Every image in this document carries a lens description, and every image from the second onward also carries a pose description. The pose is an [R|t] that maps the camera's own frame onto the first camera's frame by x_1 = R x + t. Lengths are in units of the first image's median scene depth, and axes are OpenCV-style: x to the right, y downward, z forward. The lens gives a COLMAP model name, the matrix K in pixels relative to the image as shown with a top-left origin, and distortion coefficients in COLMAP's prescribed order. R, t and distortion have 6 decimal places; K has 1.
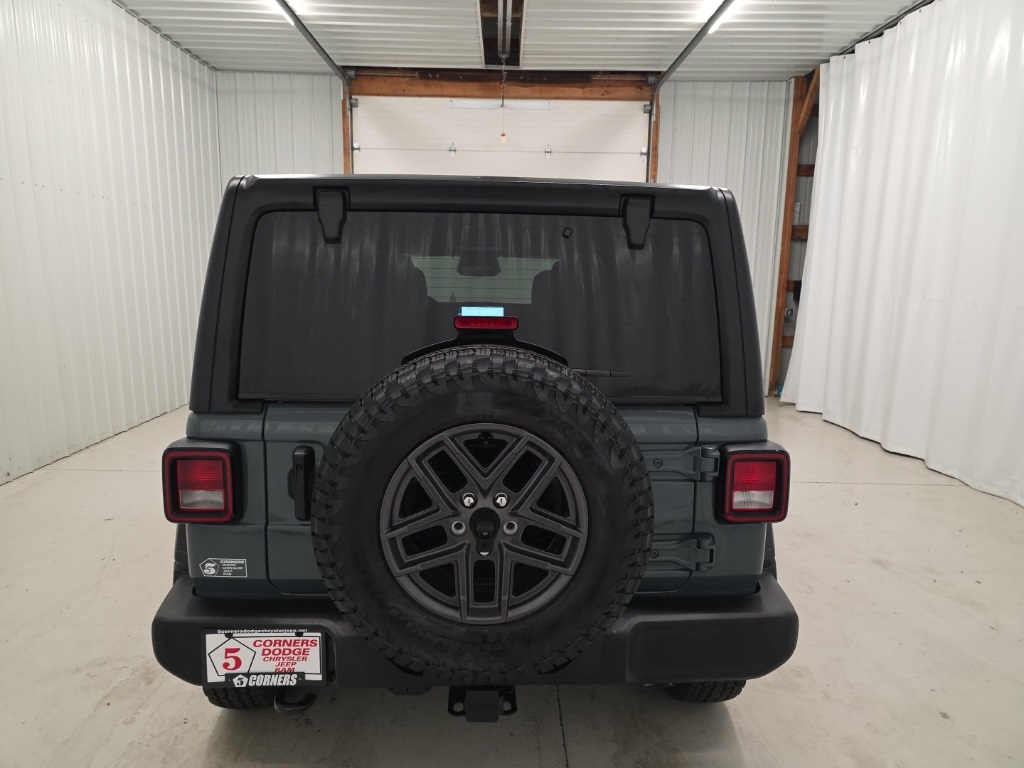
lens RADIAL K [[686.3, 0, 515.2], [0, 686.3, 366.8], [0, 0, 1]] dist [0.052298, -0.042792]
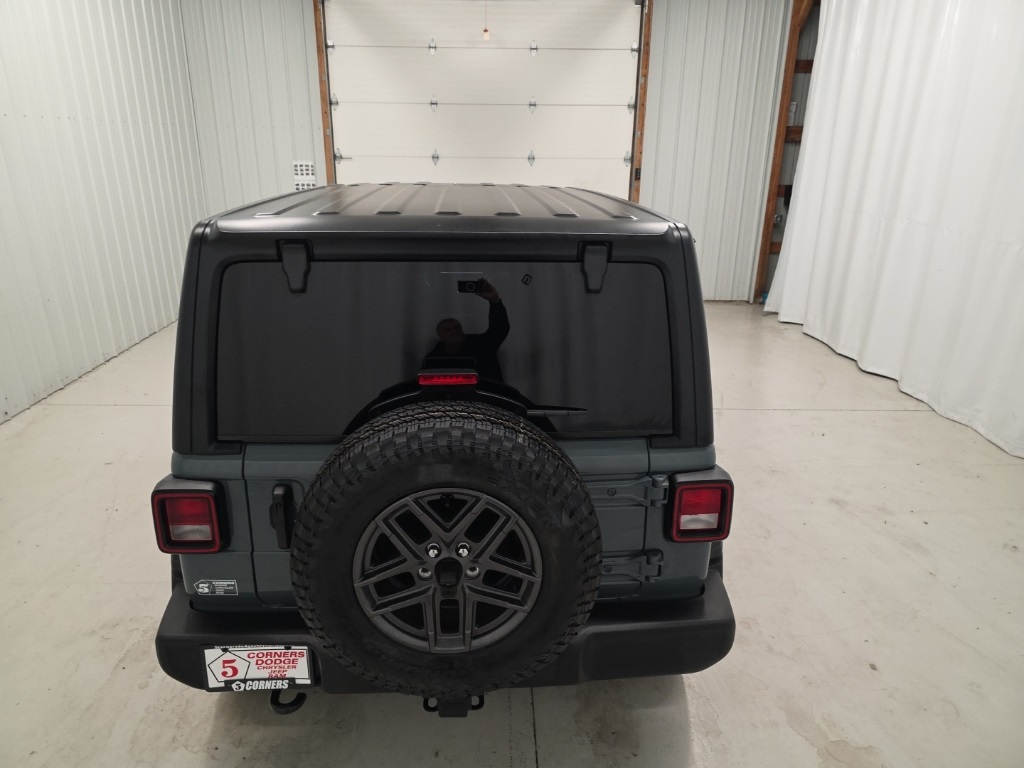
lens RADIAL K [[689.1, 0, 512.5], [0, 689.1, 353.4], [0, 0, 1]] dist [0.051687, -0.043255]
pose [[0.999939, -0.009607, 0.005502, 0.047730], [0.008618, 0.987437, 0.157778, -0.249370], [-0.006949, -0.157721, 0.987459, -0.036715]]
